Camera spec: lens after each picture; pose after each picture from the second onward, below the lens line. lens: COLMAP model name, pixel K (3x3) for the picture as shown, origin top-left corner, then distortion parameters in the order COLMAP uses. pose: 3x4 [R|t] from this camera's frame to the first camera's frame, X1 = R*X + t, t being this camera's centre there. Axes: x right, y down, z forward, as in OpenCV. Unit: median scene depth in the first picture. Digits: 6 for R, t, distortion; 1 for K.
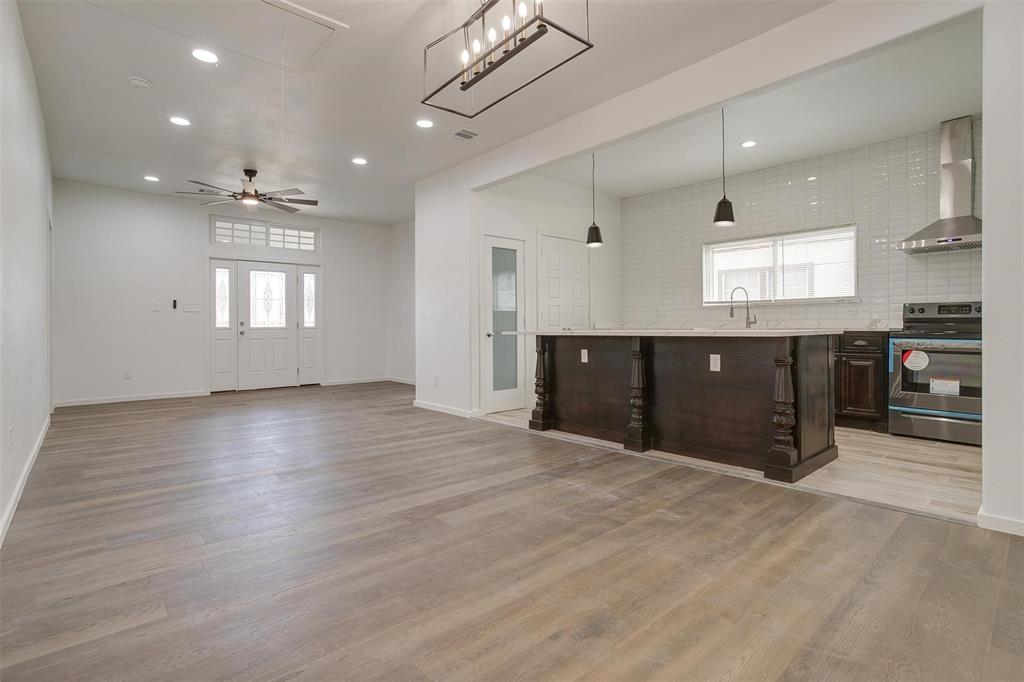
lens RADIAL K [[492.8, 0, 494.6], [0, 492.8, 321.9], [0, 0, 1]] dist [-0.003549, 0.001899]
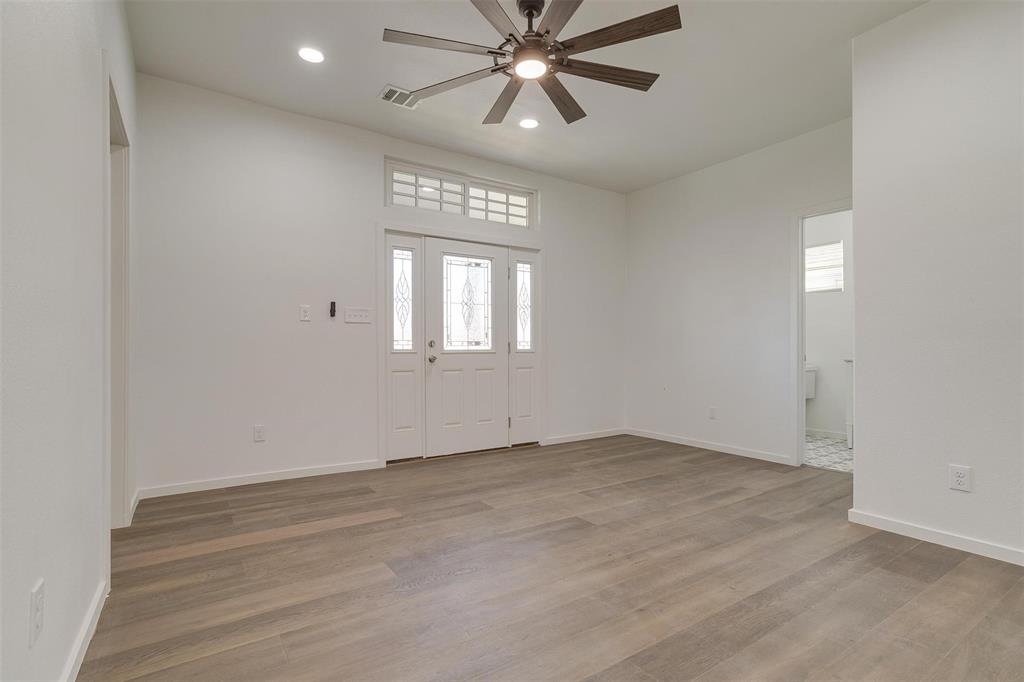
lens RADIAL K [[492.8, 0, 509.4], [0, 492.8, 349.1], [0, 0, 1]] dist [-0.003549, 0.001899]
pose [[0.992702, -0.000105, -0.120595, -0.344902], [0.000640, 0.999990, 0.004400, 0.006994], [0.120593, -0.004445, 0.992692, 0.415825]]
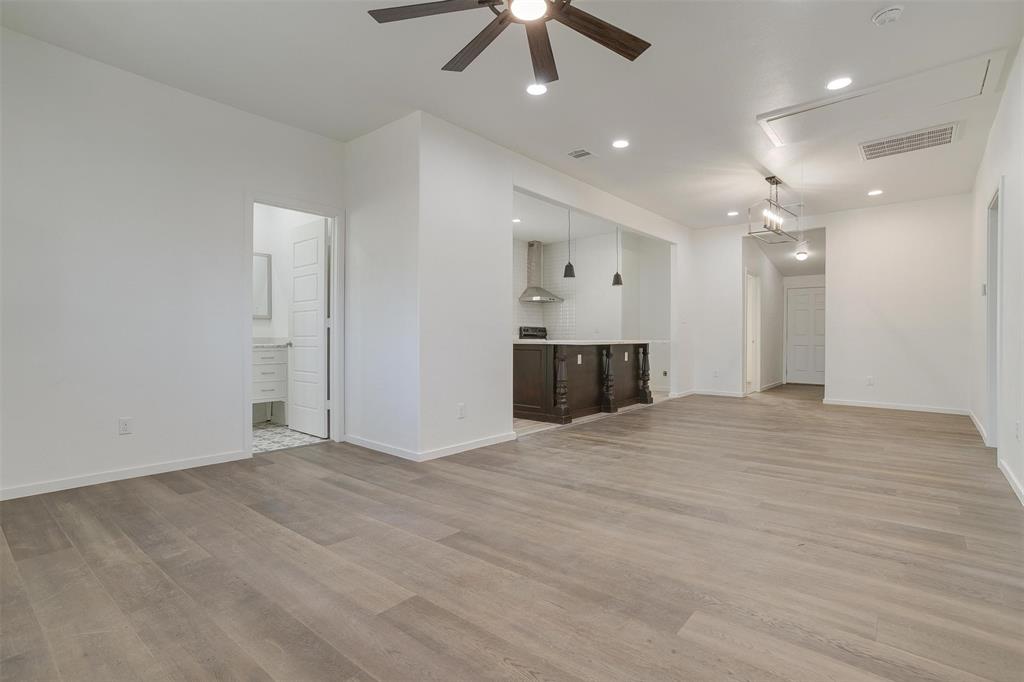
lens RADIAL K [[492.8, 0, 506.5], [0, 492.8, 341.6], [0, 0, 1]] dist [-0.003549, 0.001899]
pose [[-0.162121, 0.000448, 0.986771, -0.592963], [-0.010611, 0.999941, -0.002197, 0.012579], [-0.986714, -0.010827, -0.162107, 0.733684]]
